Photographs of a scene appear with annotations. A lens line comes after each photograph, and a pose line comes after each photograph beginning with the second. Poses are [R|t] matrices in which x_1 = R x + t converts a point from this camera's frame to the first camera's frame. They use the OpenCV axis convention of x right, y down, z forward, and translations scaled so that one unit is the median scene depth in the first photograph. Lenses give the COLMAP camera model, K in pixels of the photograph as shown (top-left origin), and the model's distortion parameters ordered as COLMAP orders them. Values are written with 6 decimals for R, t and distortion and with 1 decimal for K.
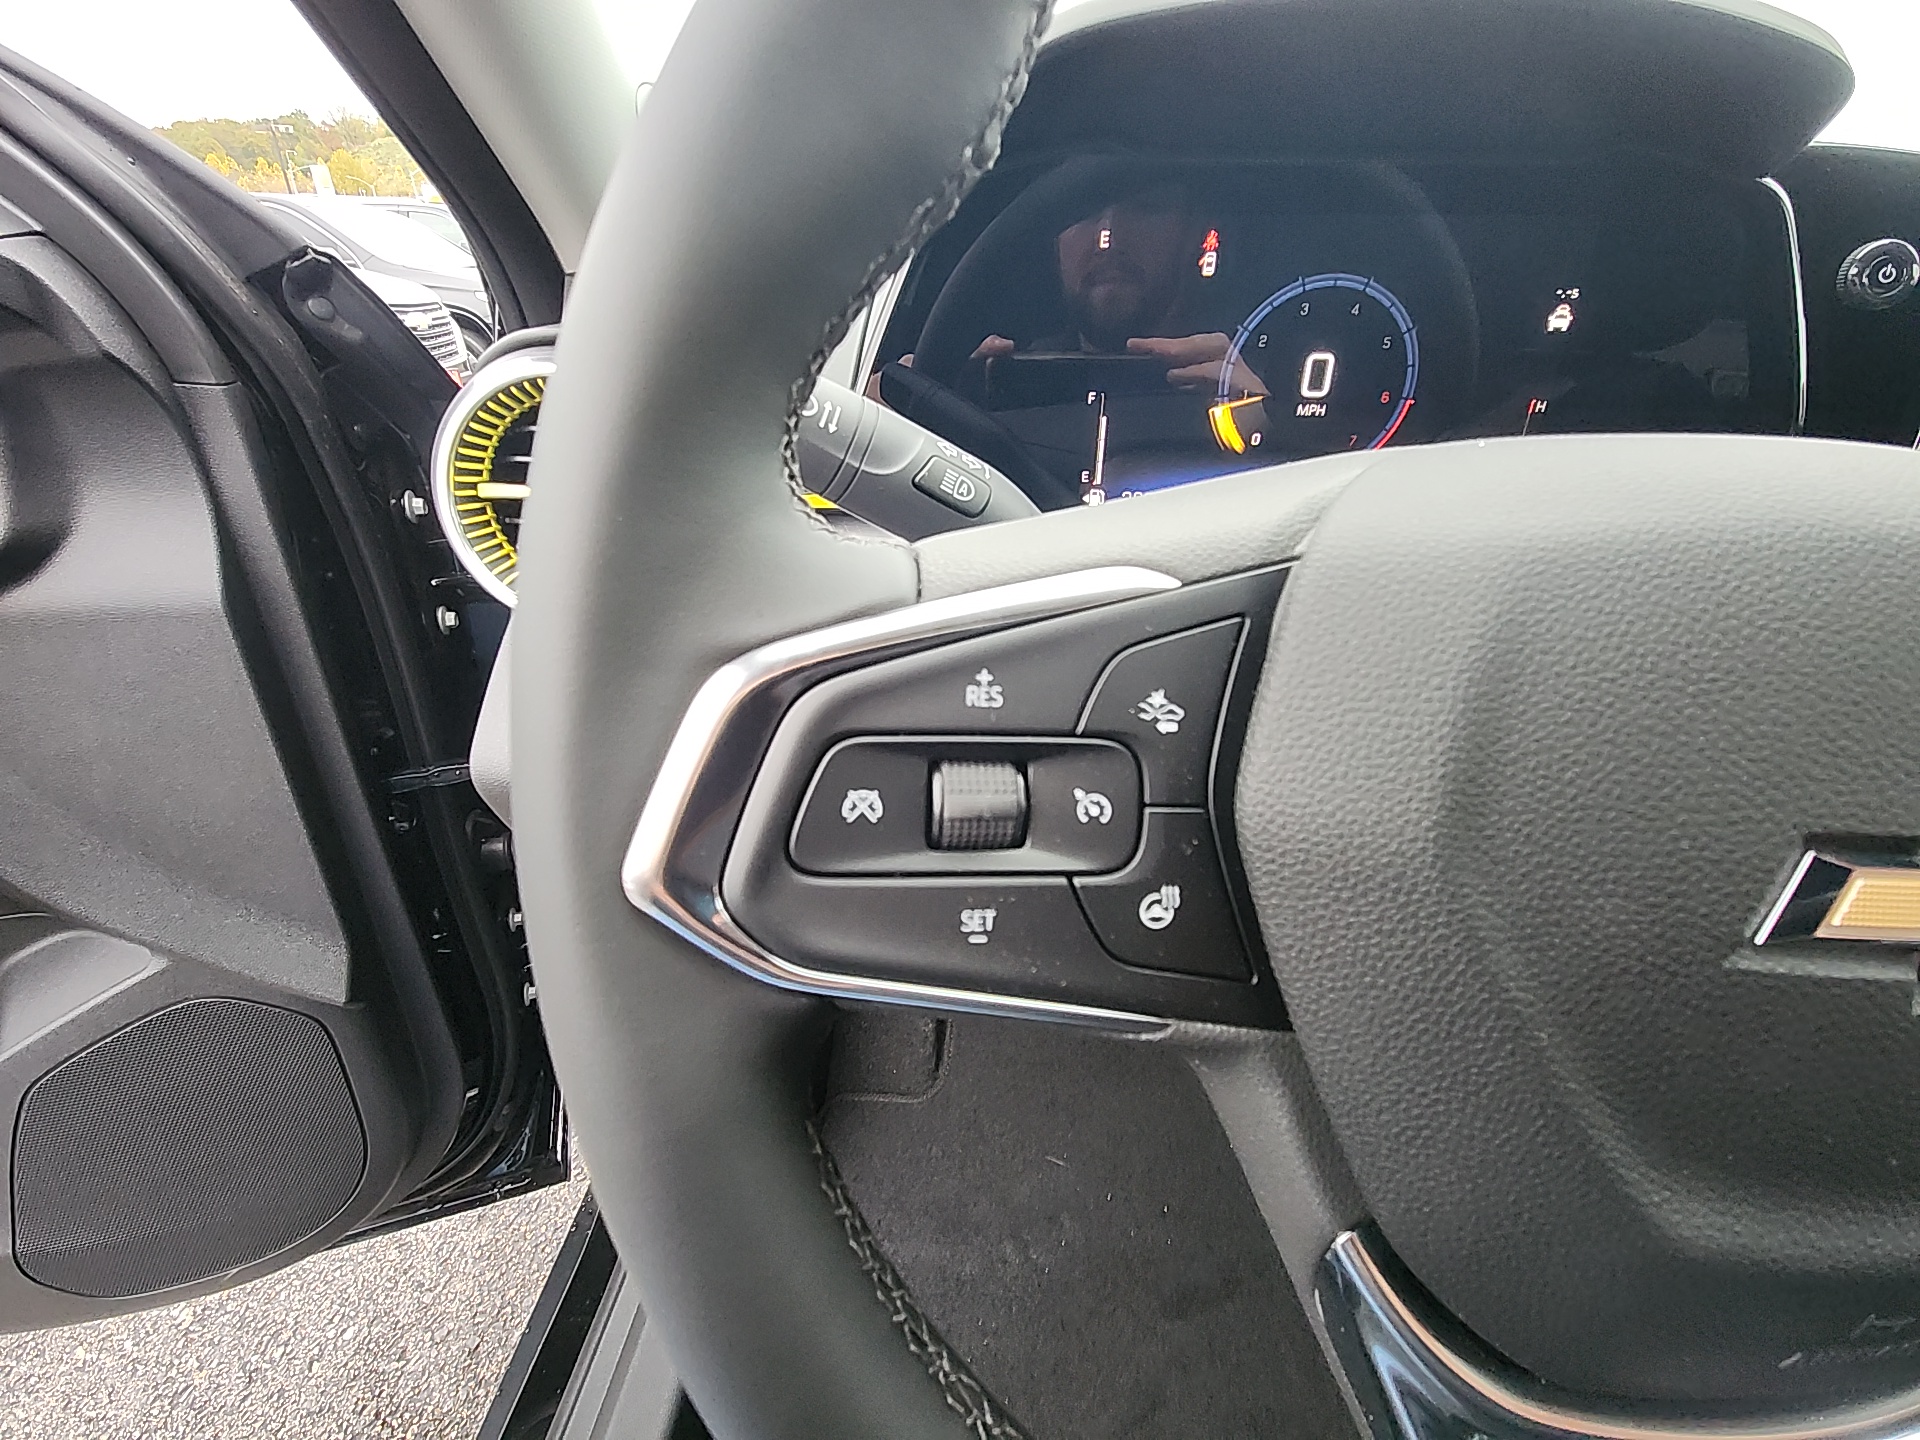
lens RADIAL K [[760.6, 0, 947.1], [0, 760.6, 704.1], [0, 0, 1]] dist [0.031445, -0.021072]
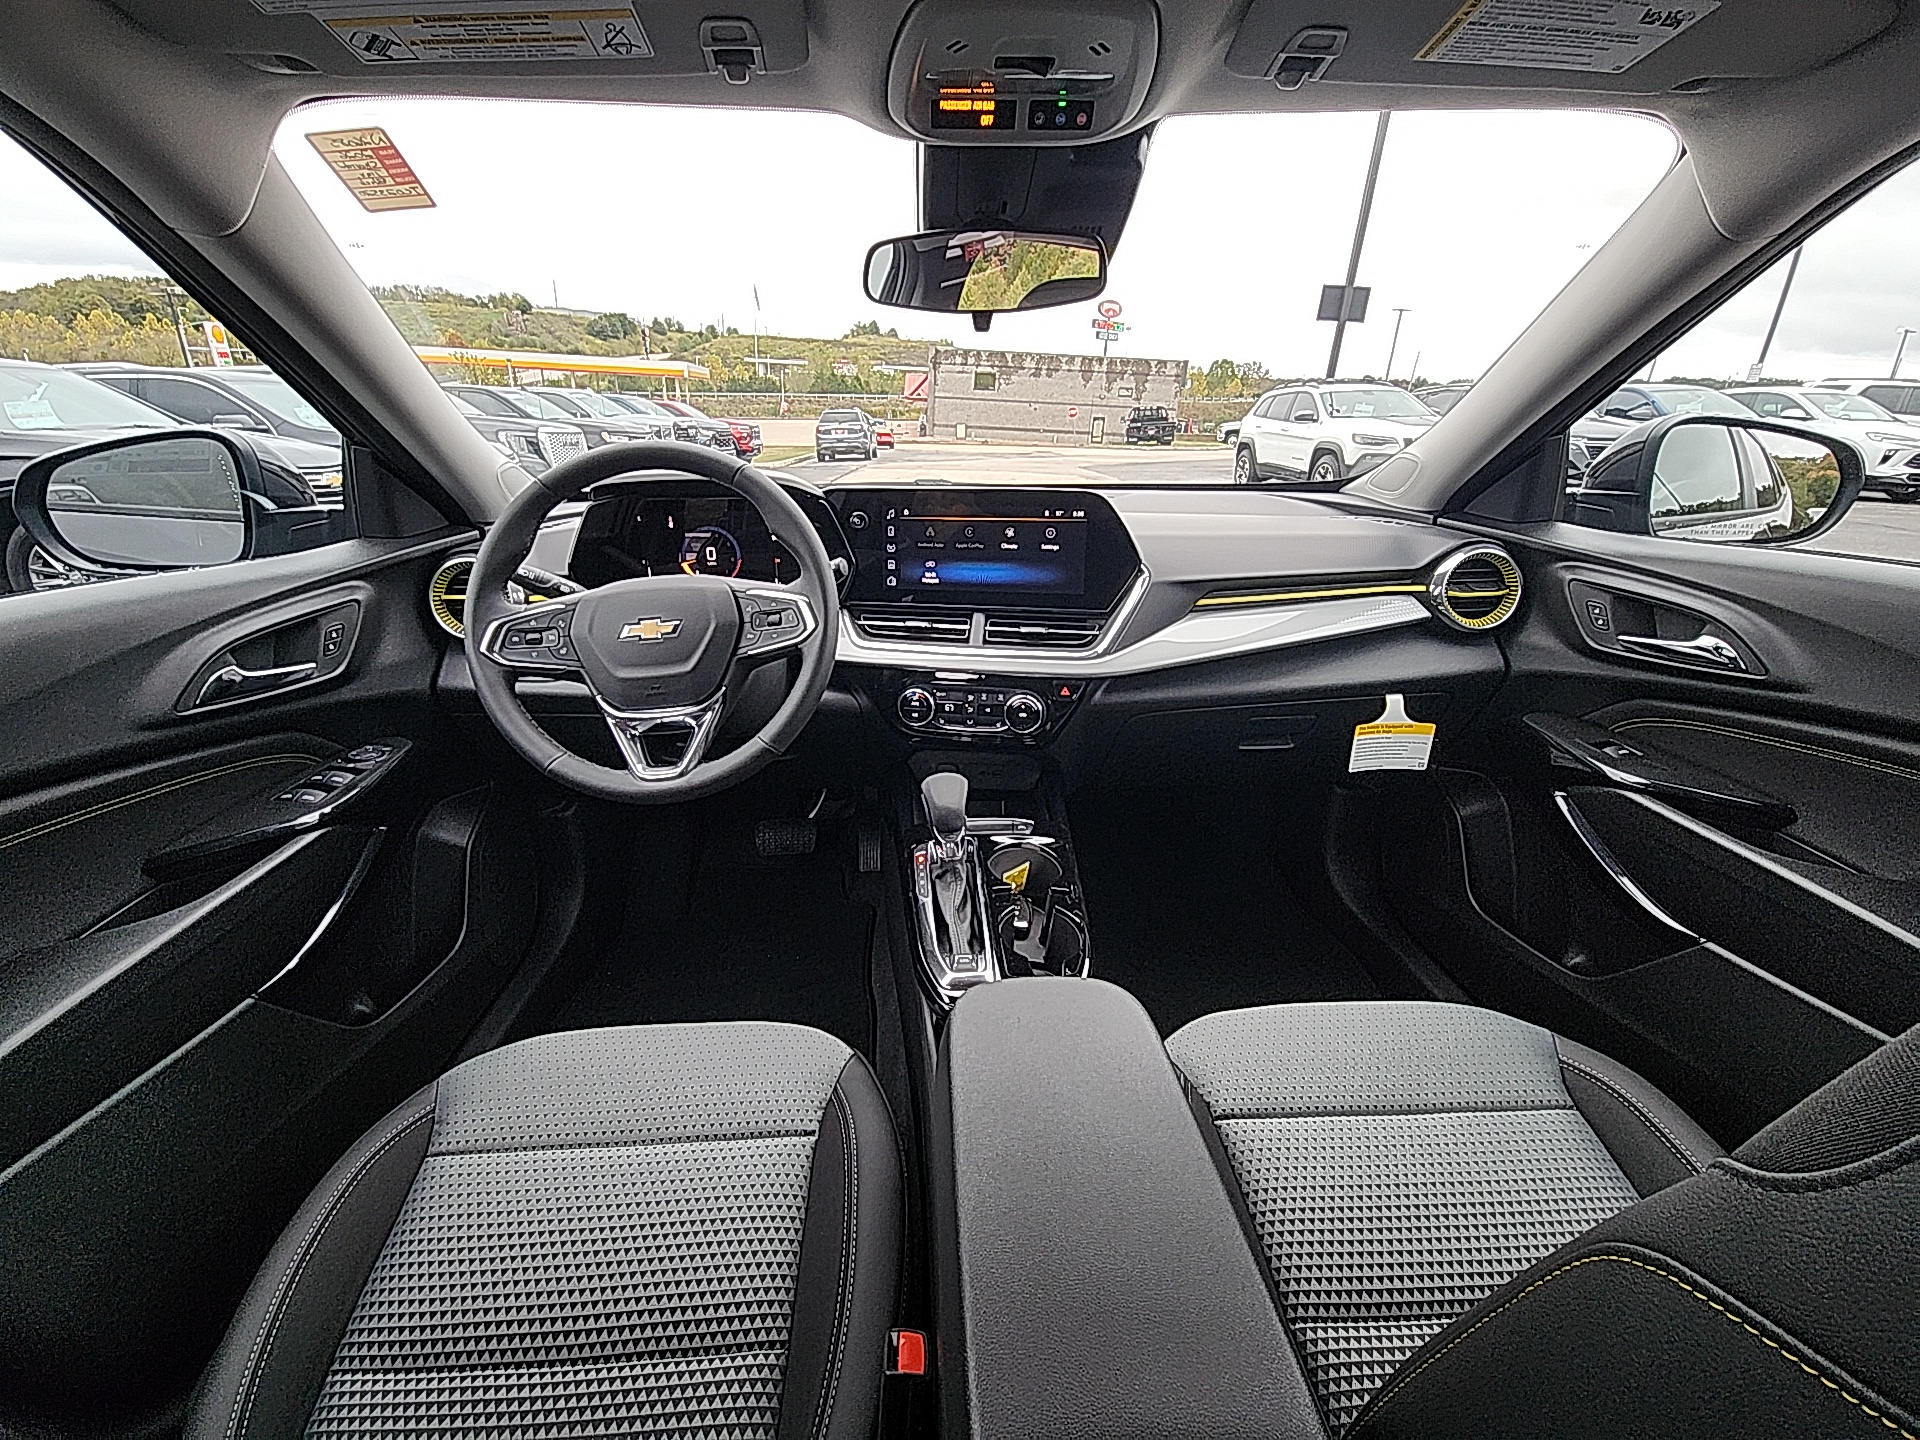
lens RADIAL K [[772.6, 0, 950.9], [0, 772.6, 706.1], [0, 0, 1]] dist [0.000535, -0.000402]
pose [[0.992990, -0.054907, 0.104674, 0.925072], [0.068875, 0.988465, -0.134884, 0.613525], [-0.096061, 0.141148, 0.985317, -1.888481]]
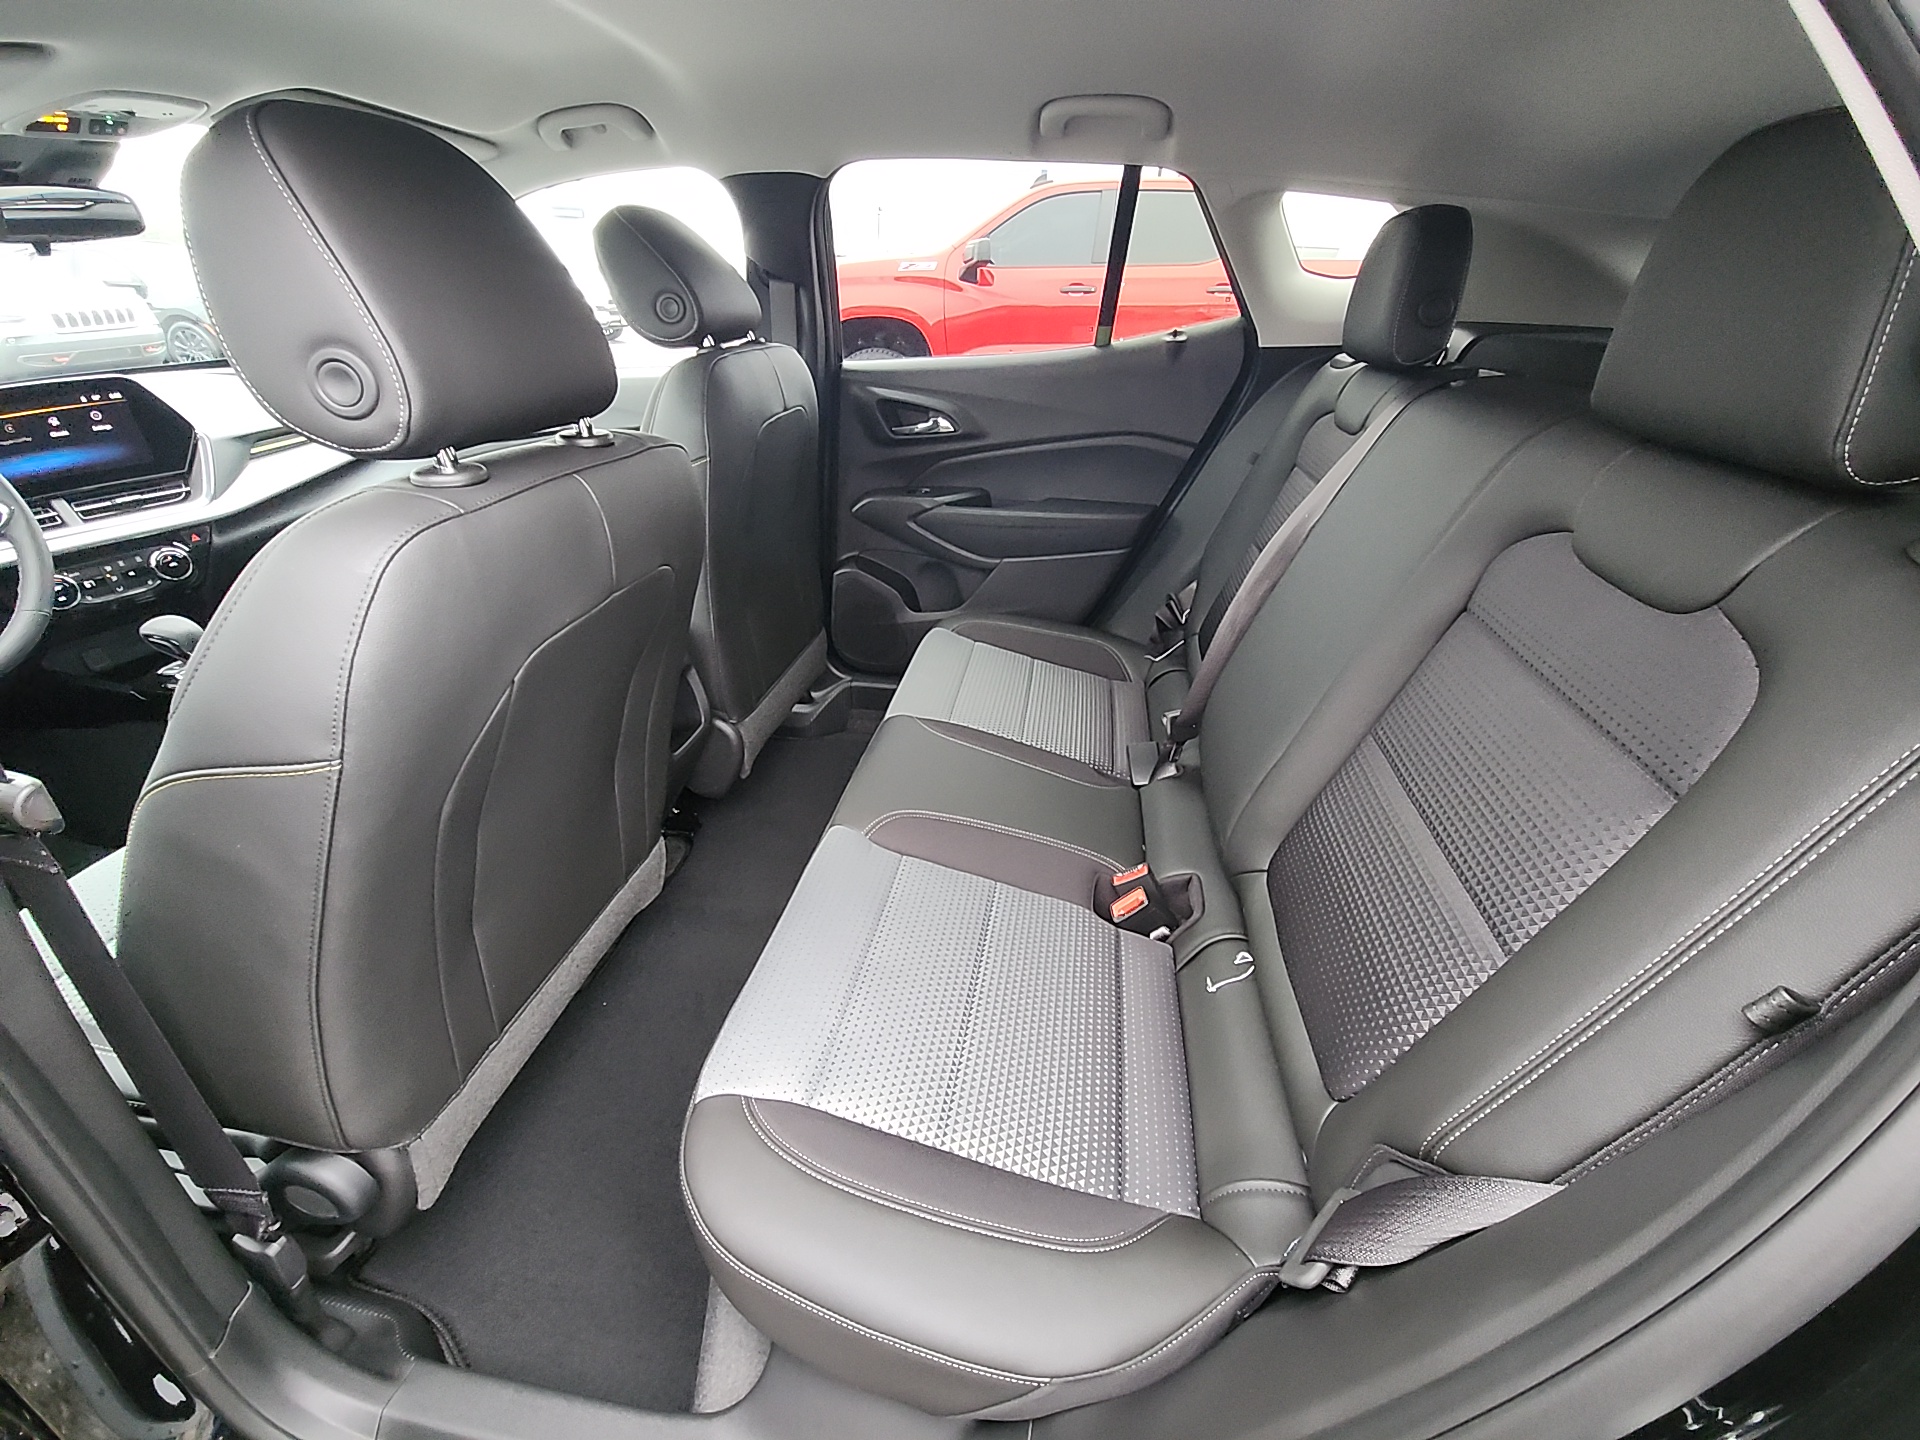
lens RADIAL K [[770.5, 0, 960.4], [0, 770.5, 704.0], [0, 0, 1]] dist [-0.000555, -0.008552]
pose [[0.090295, -0.480783, 0.872178, -1.367593], [0.453208, 0.799659, 0.393888, 1.021750], [-0.886820, 0.359712, 0.290100, -3.008987]]
